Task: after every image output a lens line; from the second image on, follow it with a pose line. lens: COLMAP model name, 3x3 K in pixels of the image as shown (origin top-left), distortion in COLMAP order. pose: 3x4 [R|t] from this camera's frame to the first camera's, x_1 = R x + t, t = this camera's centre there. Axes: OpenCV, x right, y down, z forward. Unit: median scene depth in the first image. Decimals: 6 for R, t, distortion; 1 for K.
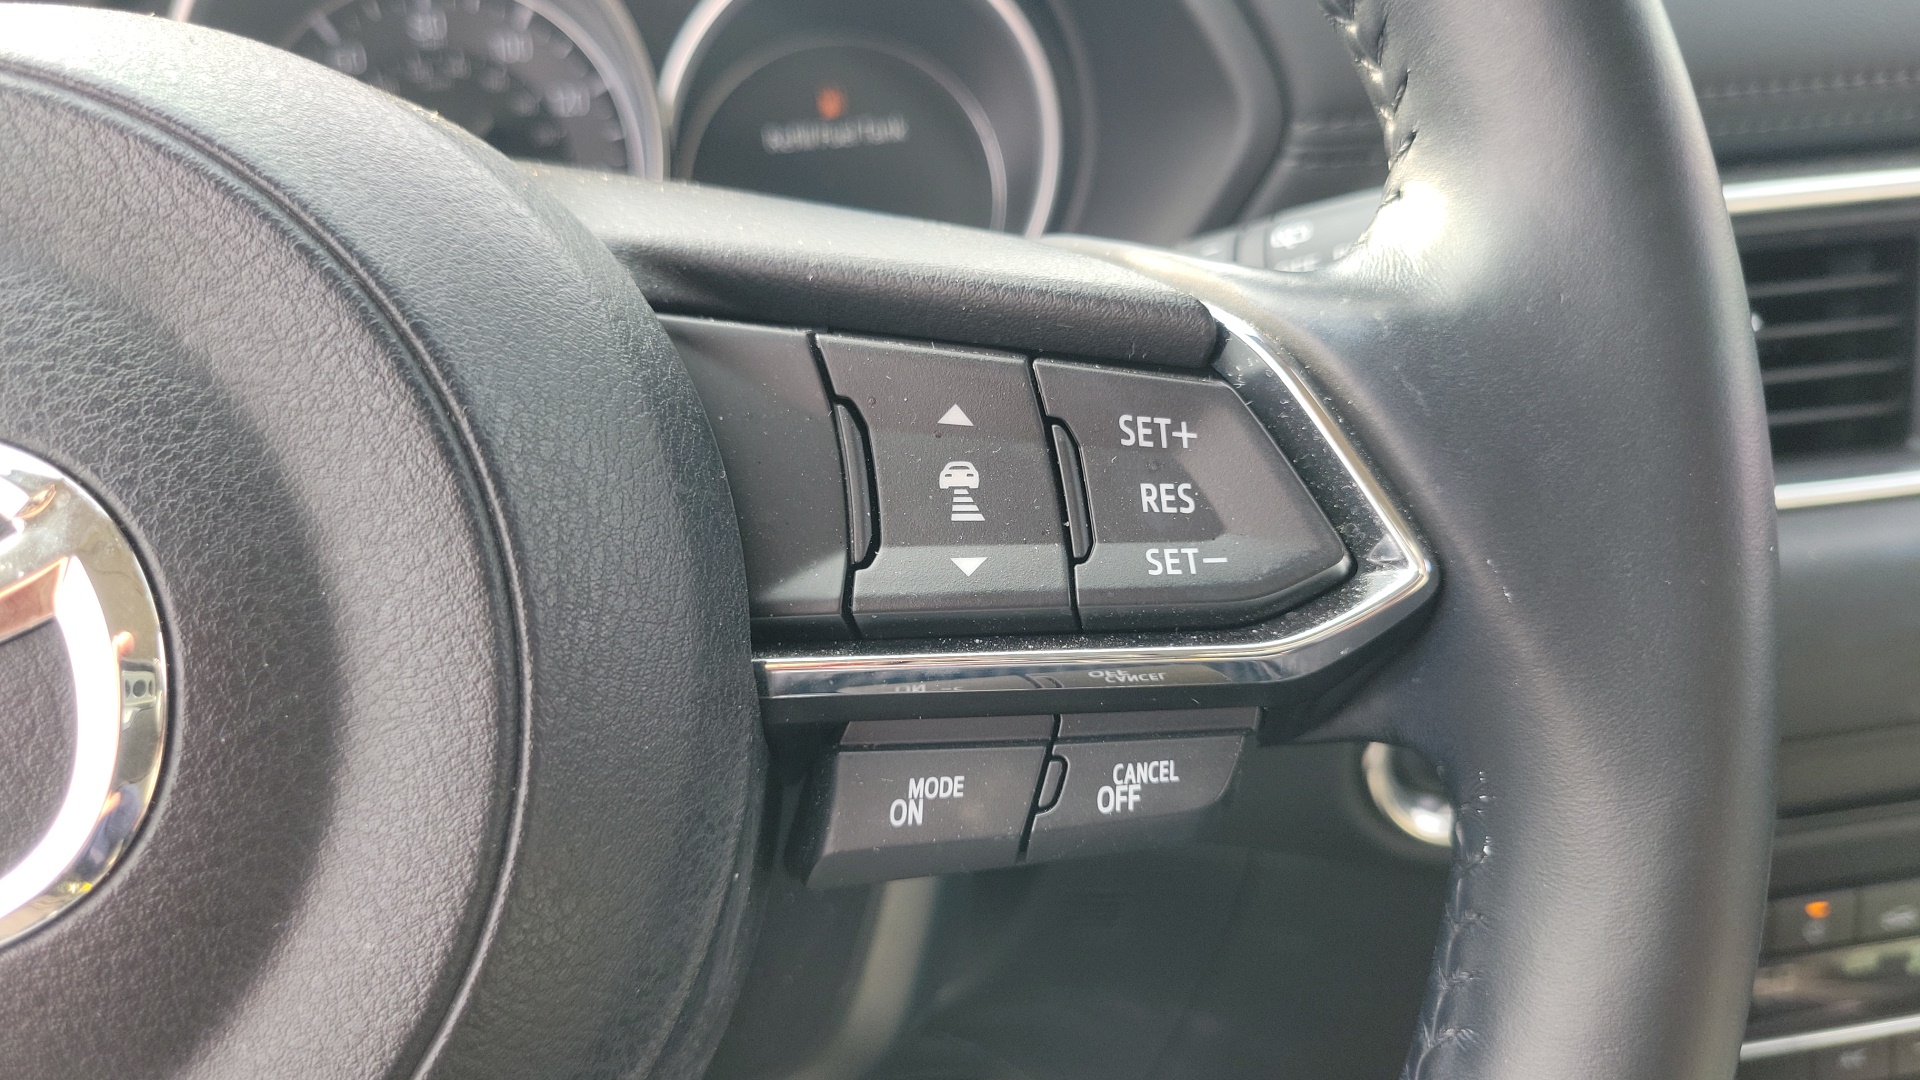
lens RADIAL K [[1514.0, 0, 964.1], [0, 1514.0, 543.7], [0, 0, 1]] dist [-0.009470, -0.006007]
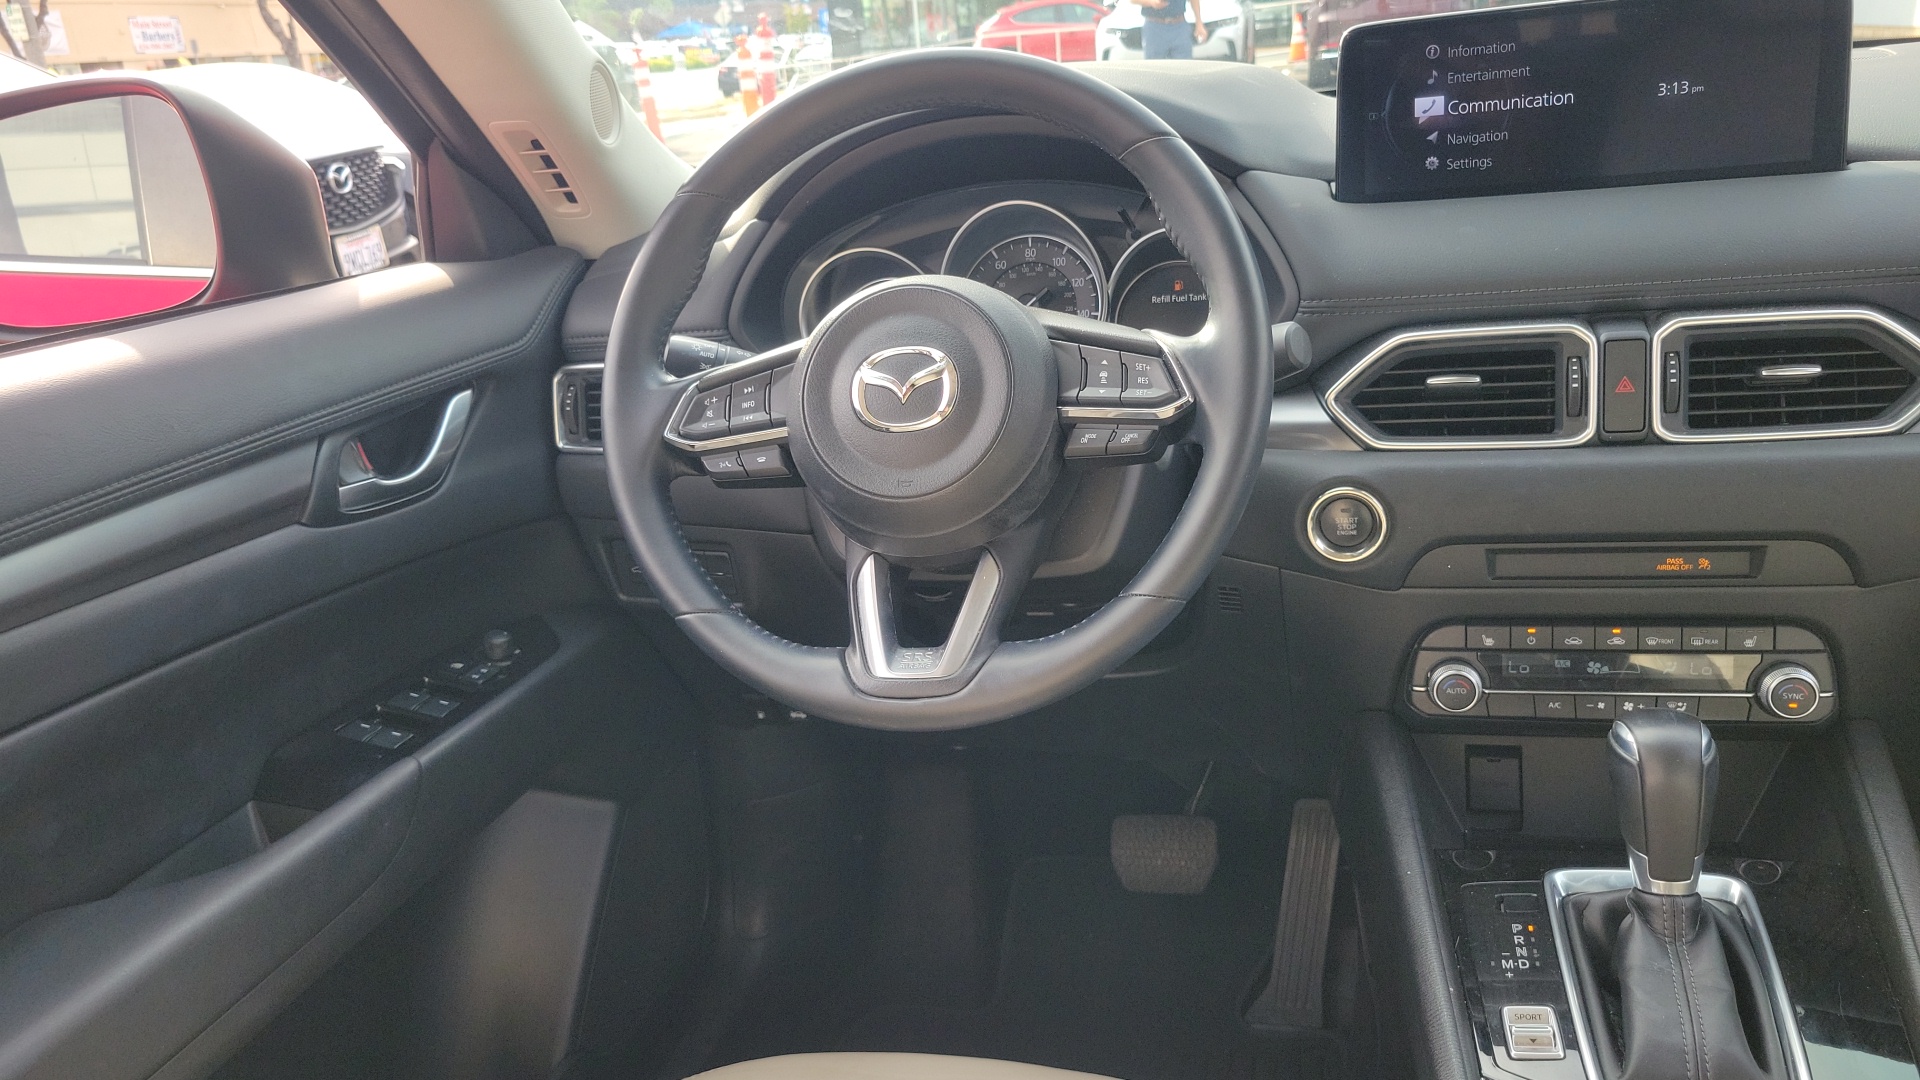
lens RADIAL K [[1458.1, 0, 973.9], [0, 1458.1, 550.7], [0, 0, 1]] dist [0.030633, -0.007950]
pose [[0.922581, 0.096791, -0.373464, 1.434080], [-0.125157, 0.990752, -0.052406, 0.824751], [0.364938, 0.095090, 0.926163, -3.483249]]
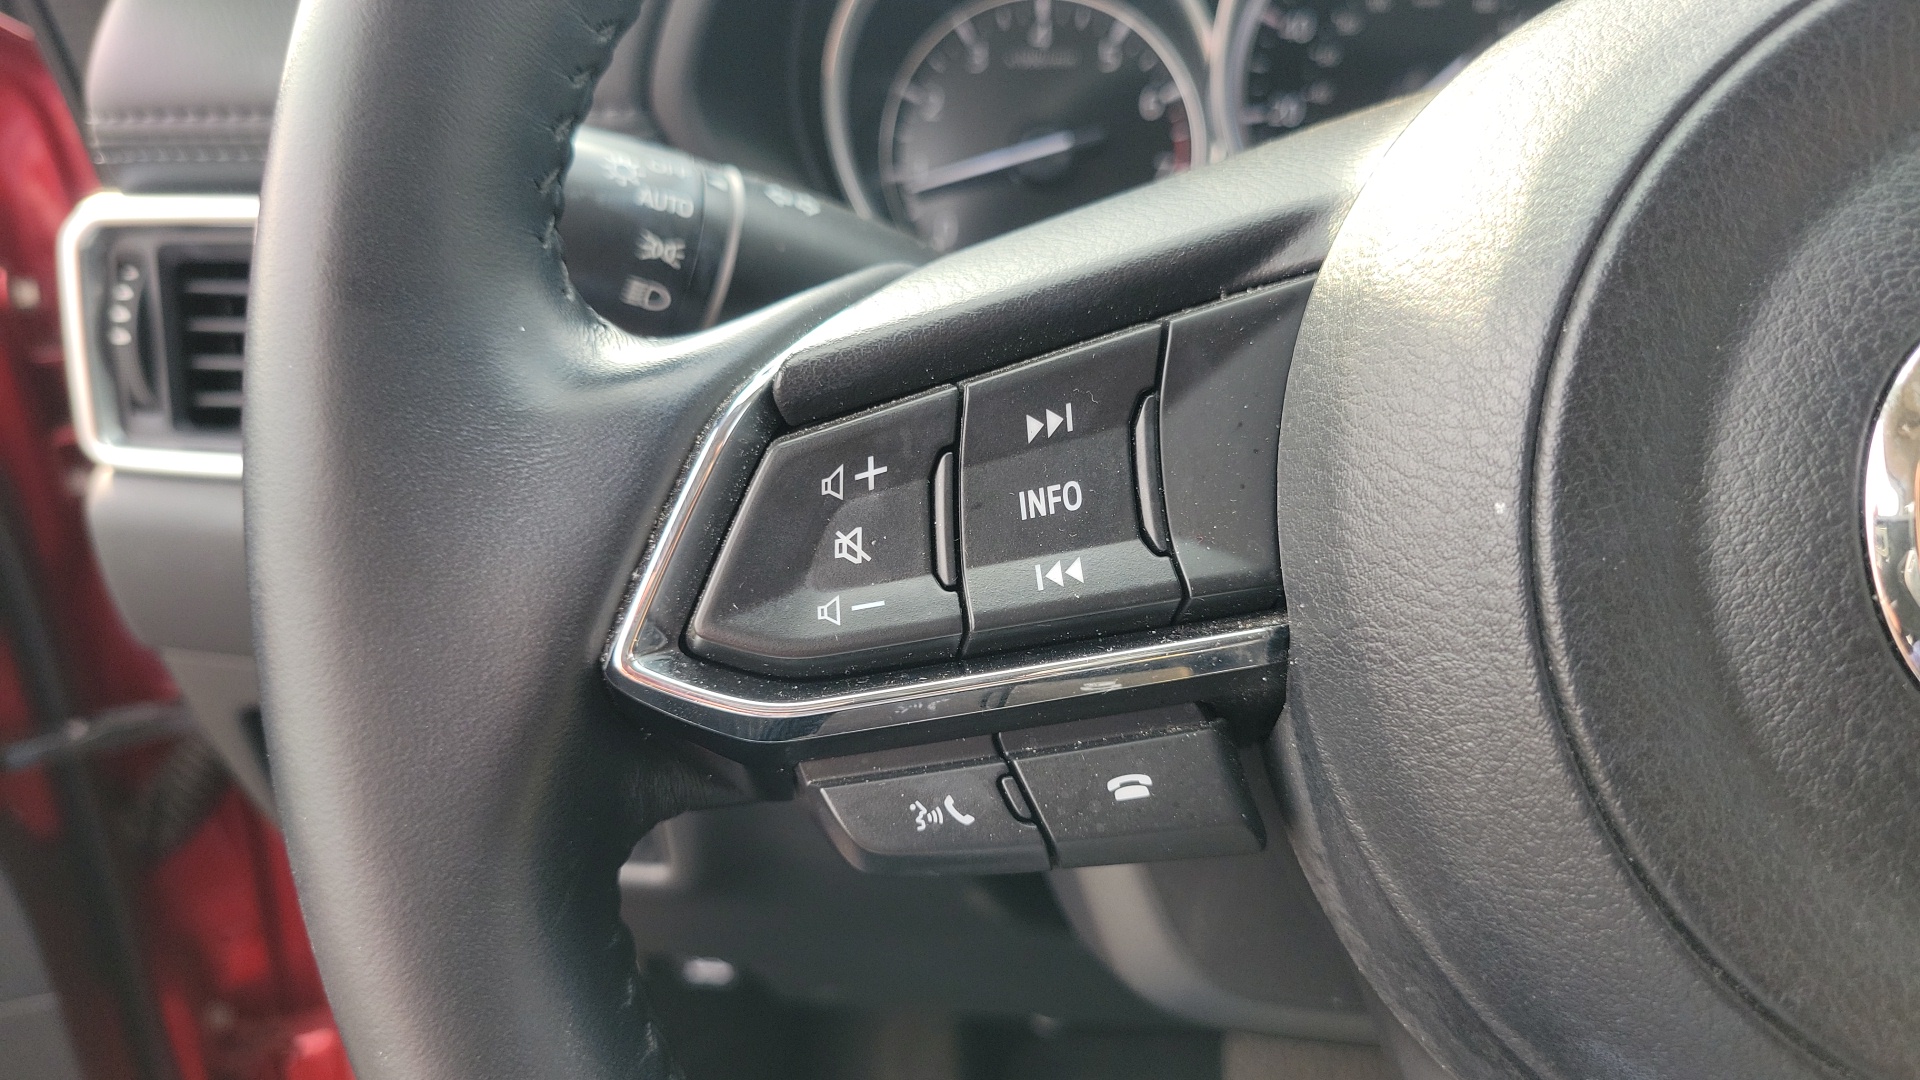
lens RADIAL K [[1514.0, 0, 964.1], [0, 1514.0, 543.7], [0, 0, 1]] dist [-0.009470, -0.006007]
pose [[0.977601, 0.128886, -0.166385, -1.108647], [-0.125010, 0.991586, 0.033604, 0.158249], [0.169316, -0.012051, 0.985488, -0.150101]]
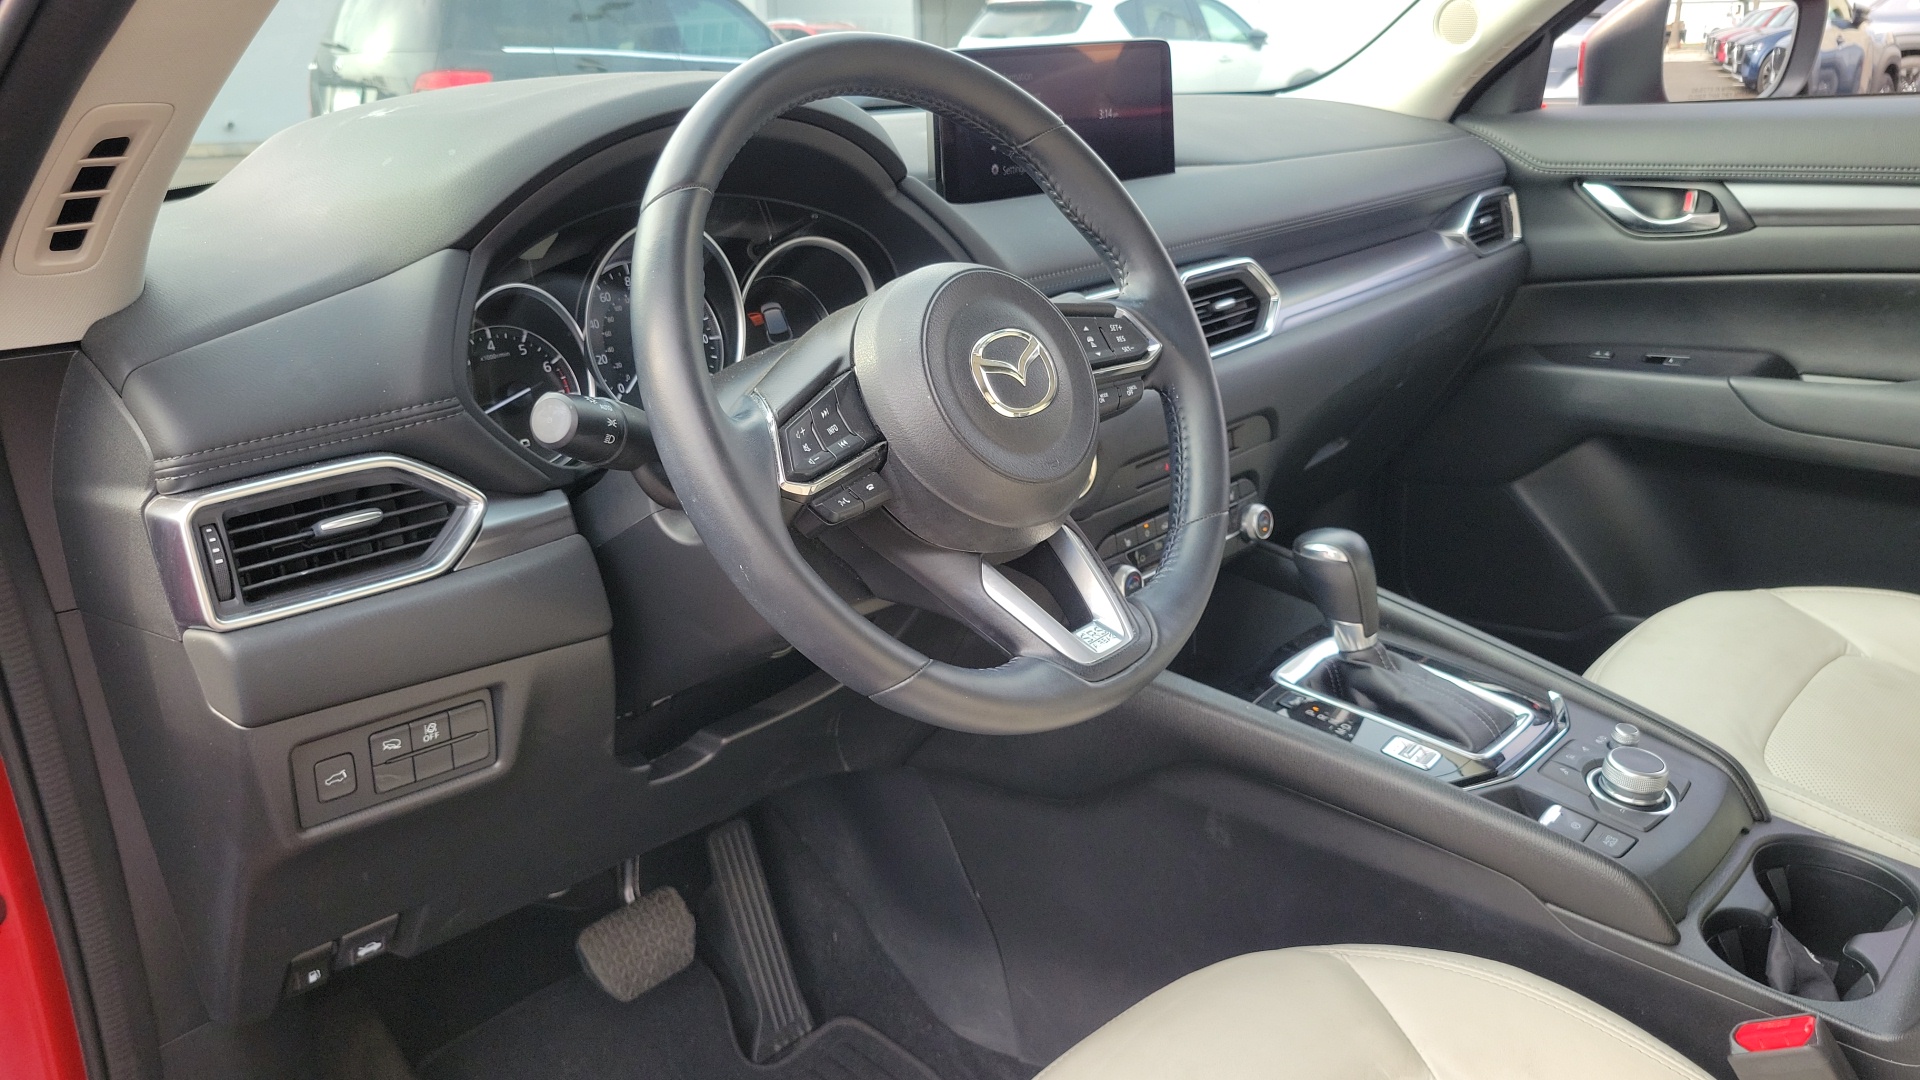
lens RADIAL K [[1469.7, 0, 968.0], [0, 1469.7, 532.4], [0, 0, 1]] dist [0.022477, -0.010409]
pose [[0.776777, -0.173745, 0.605334, -3.562763], [0.262538, 0.963024, -0.060484, 0.806665], [-0.572443, 0.205906, 0.793670, -2.694276]]
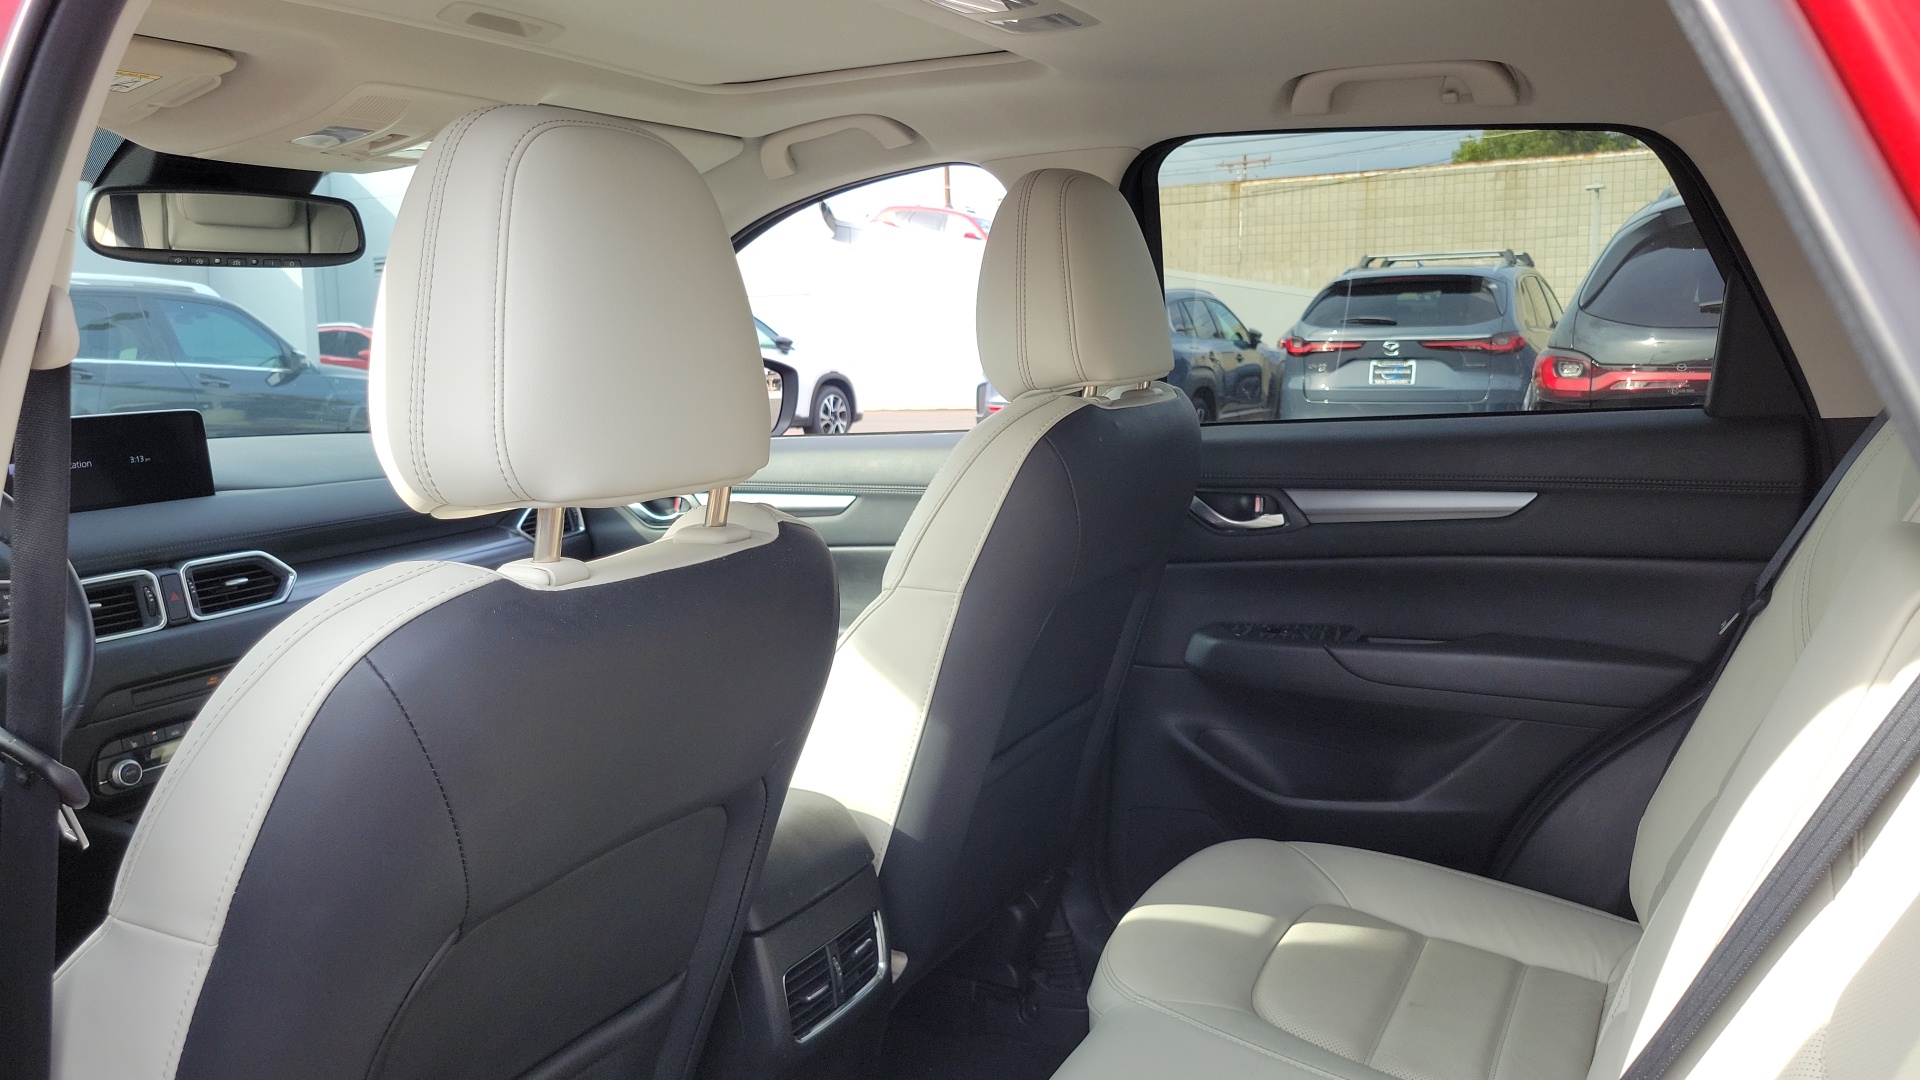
lens RADIAL K [[1456.0, 0, 961.7], [0, 1456.0, 529.0], [0, 0, 1]] dist [0.035383, 0.000395]
pose [[0.589538, -0.071478, 0.804572, -3.501921], [0.341508, 0.924727, -0.168082, 2.909602], [-0.731995, 0.373858, 0.569572, -8.137571]]
